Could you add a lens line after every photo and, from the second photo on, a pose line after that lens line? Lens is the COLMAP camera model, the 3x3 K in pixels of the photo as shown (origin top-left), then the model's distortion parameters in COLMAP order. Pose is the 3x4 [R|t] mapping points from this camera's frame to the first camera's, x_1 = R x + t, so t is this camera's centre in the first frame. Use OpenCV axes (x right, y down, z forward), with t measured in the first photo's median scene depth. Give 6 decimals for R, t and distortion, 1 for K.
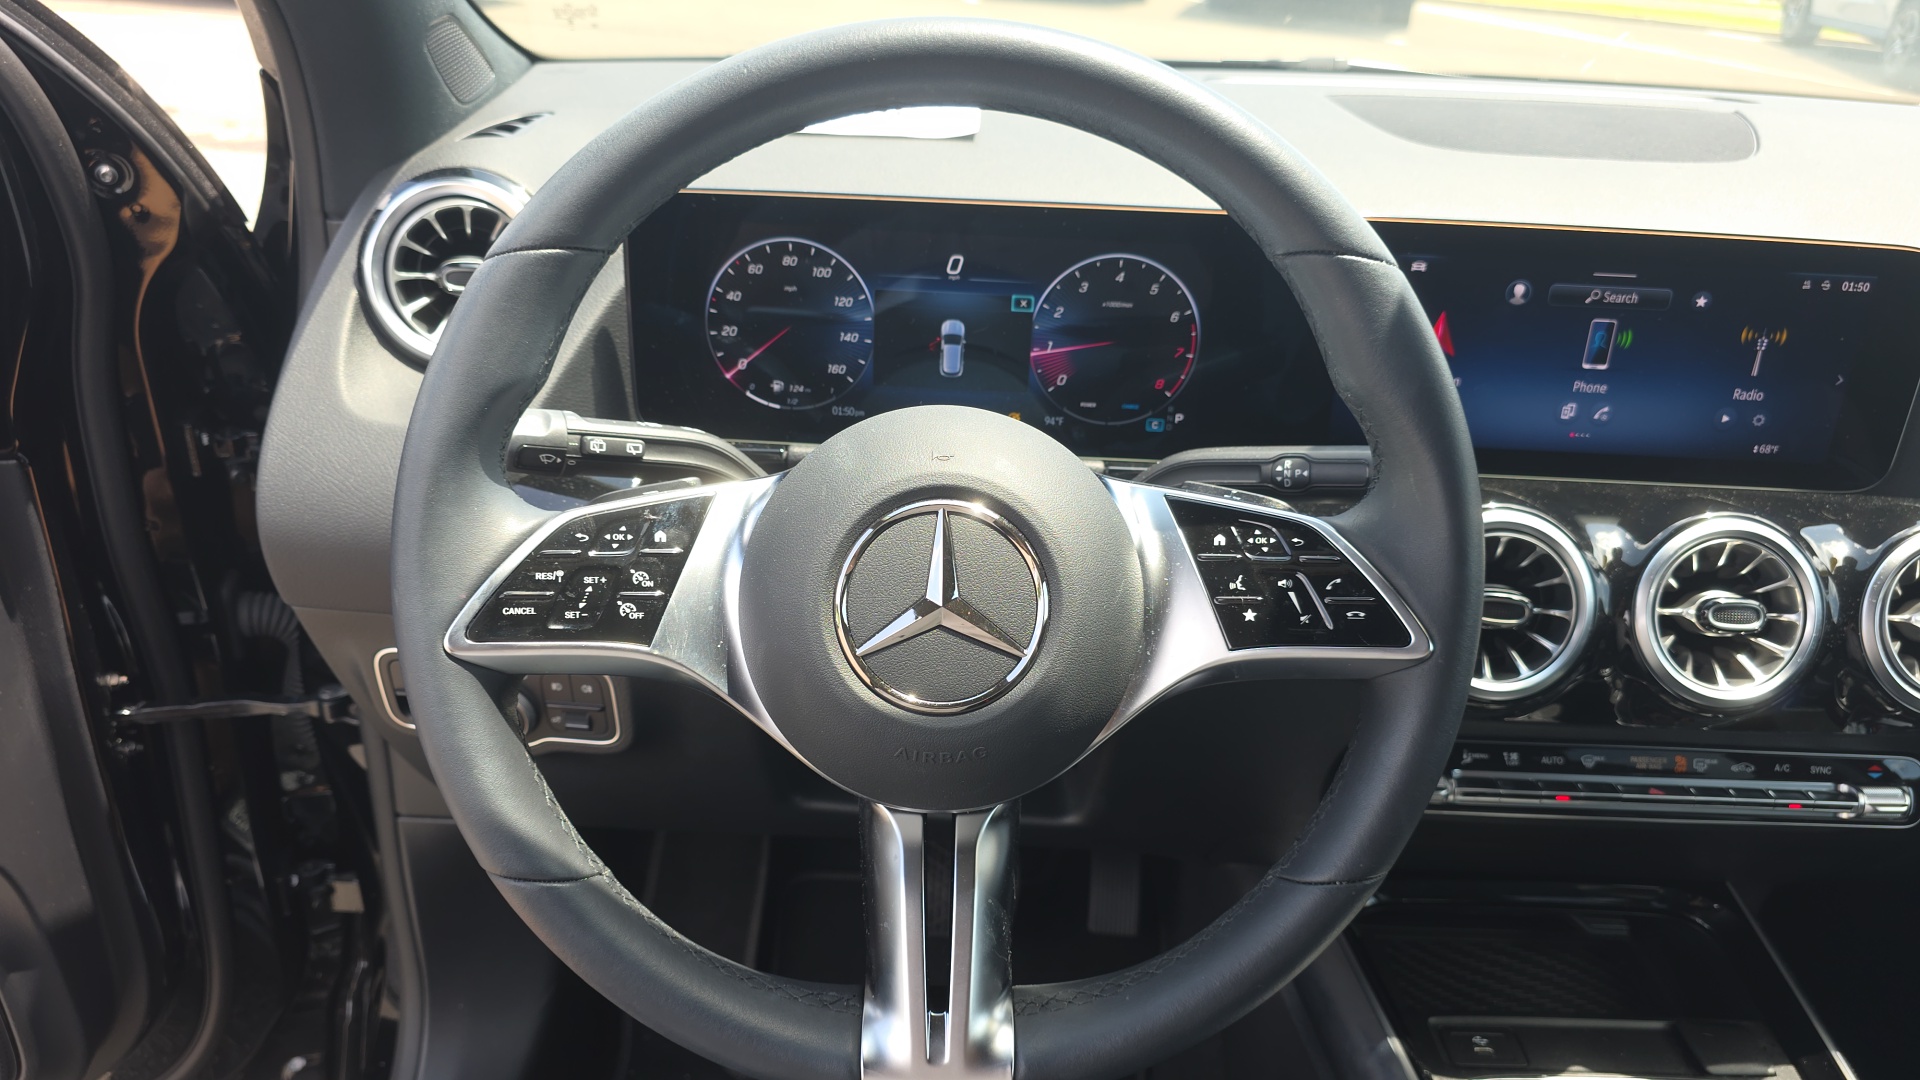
lens RADIAL K [[1304.7, 0, 954.6], [0, 1304.7, 550.6], [0, 0, 1]] dist [0.057226, -0.067836]
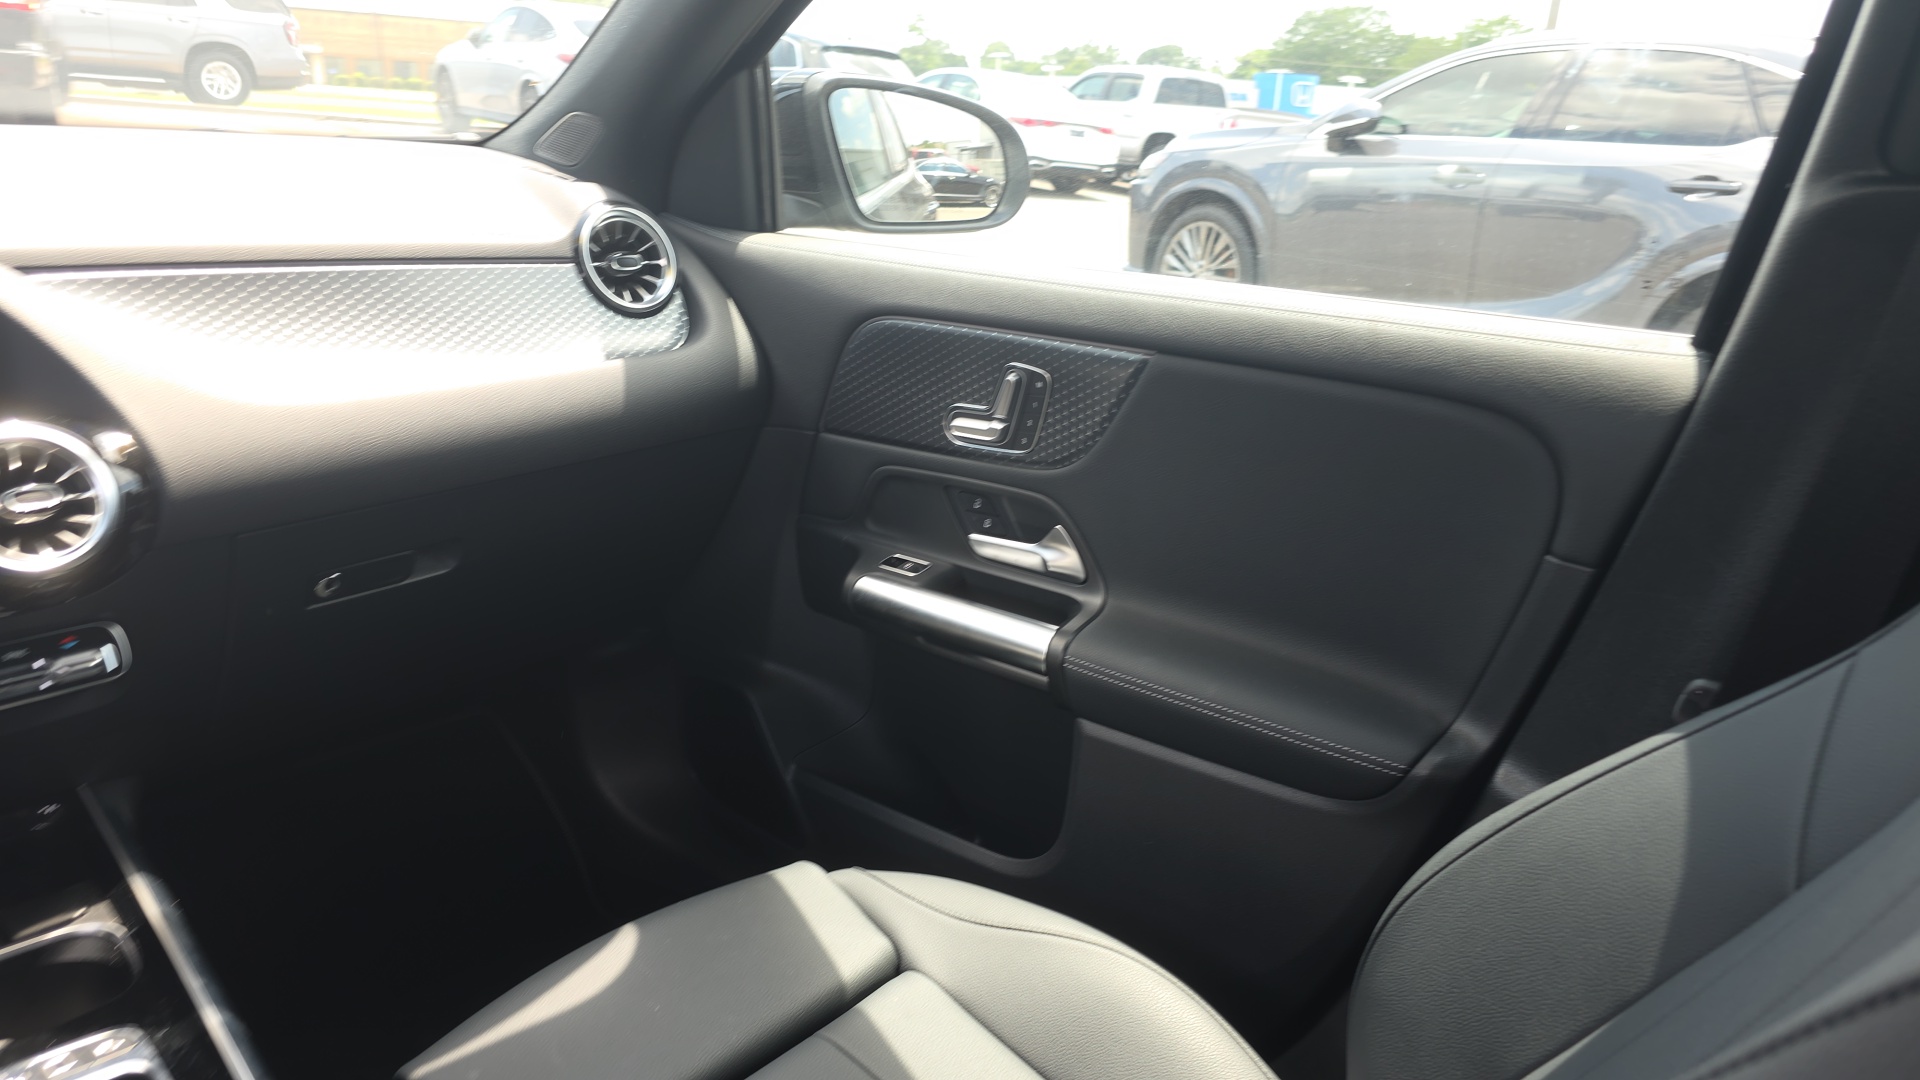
lens RADIAL K [[1304.7, 0, 948.6], [0, 1304.7, 559.0], [0, 0, 1]] dist [0.057226, -0.067836]
pose [[0.657858, -0.256330, 0.708179, 0.411422], [0.298726, 0.951979, 0.067076, 0.268240], [-0.691365, 0.167425, 0.702839, -0.449669]]
